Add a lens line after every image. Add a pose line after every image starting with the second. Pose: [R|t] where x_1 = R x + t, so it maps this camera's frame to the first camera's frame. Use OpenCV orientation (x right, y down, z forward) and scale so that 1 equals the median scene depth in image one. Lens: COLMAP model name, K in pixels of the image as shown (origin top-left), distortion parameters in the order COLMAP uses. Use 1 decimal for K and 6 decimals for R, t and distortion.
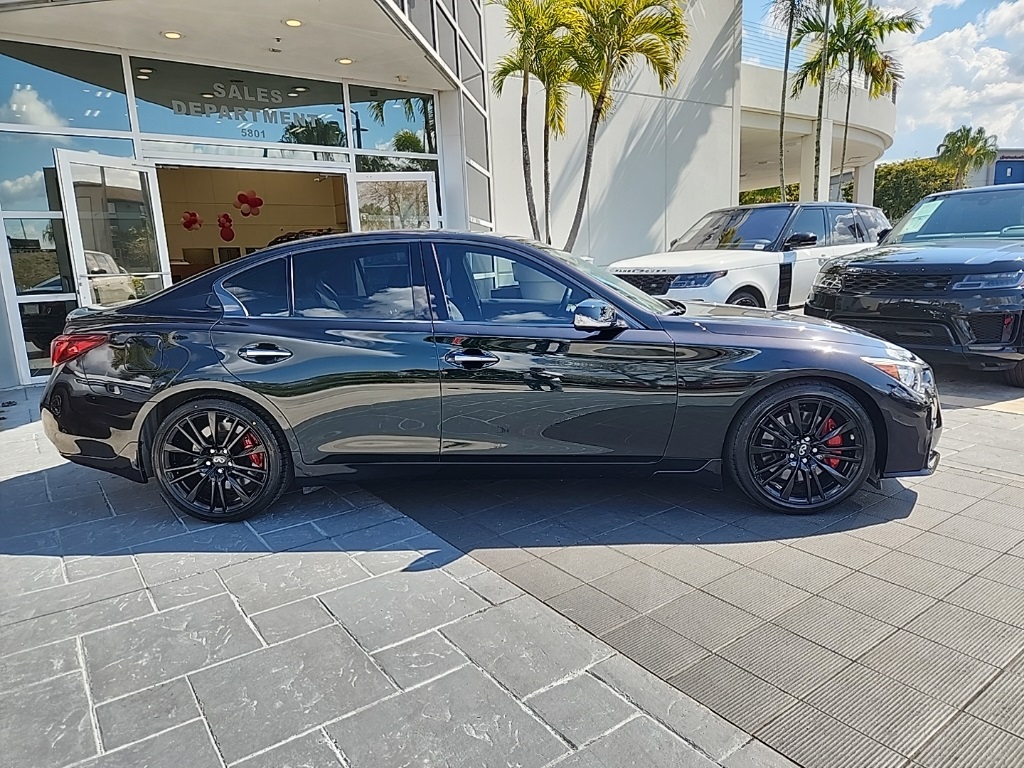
lens RADIAL K [[687.4, 0, 514.3], [0, 687.4, 390.9], [0, 0, 1]] dist [0.071050, -0.067021]
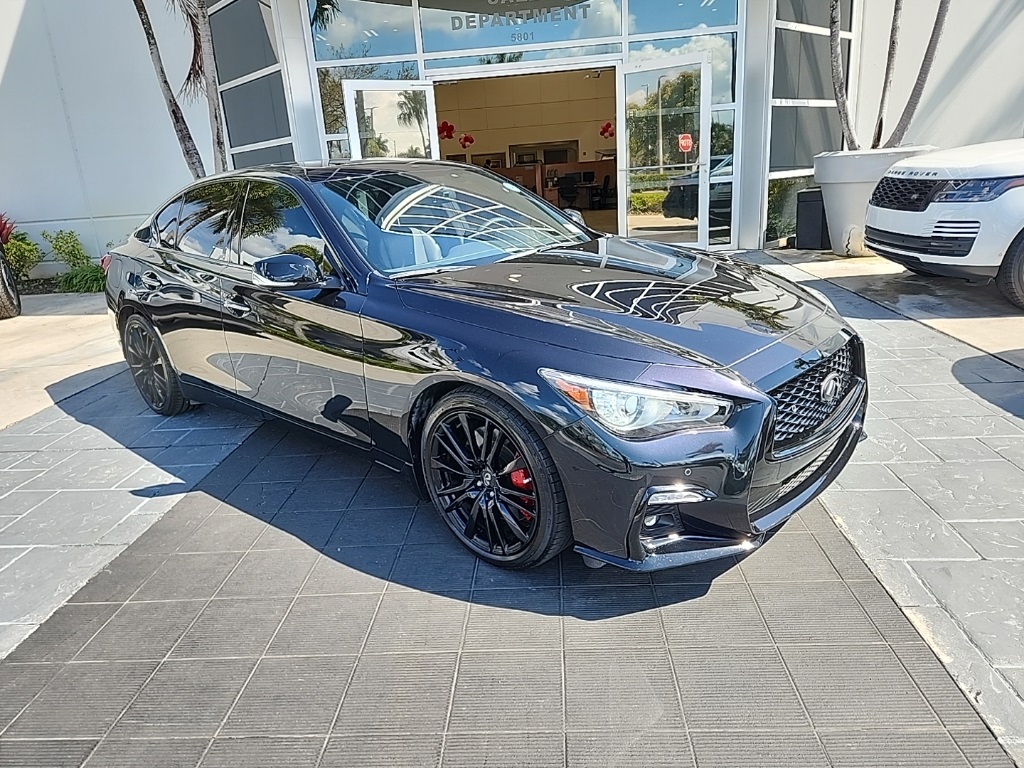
lens RADIAL K [[687.4, 0, 514.3], [0, 687.4, 390.9], [0, 0, 1]] dist [0.071050, -0.067021]
pose [[0.754521, 0.184521, -0.629802, 0.862735], [-0.083660, 0.978874, 0.186567, -0.142462], [0.650922, -0.088079, 0.754018, 0.486362]]
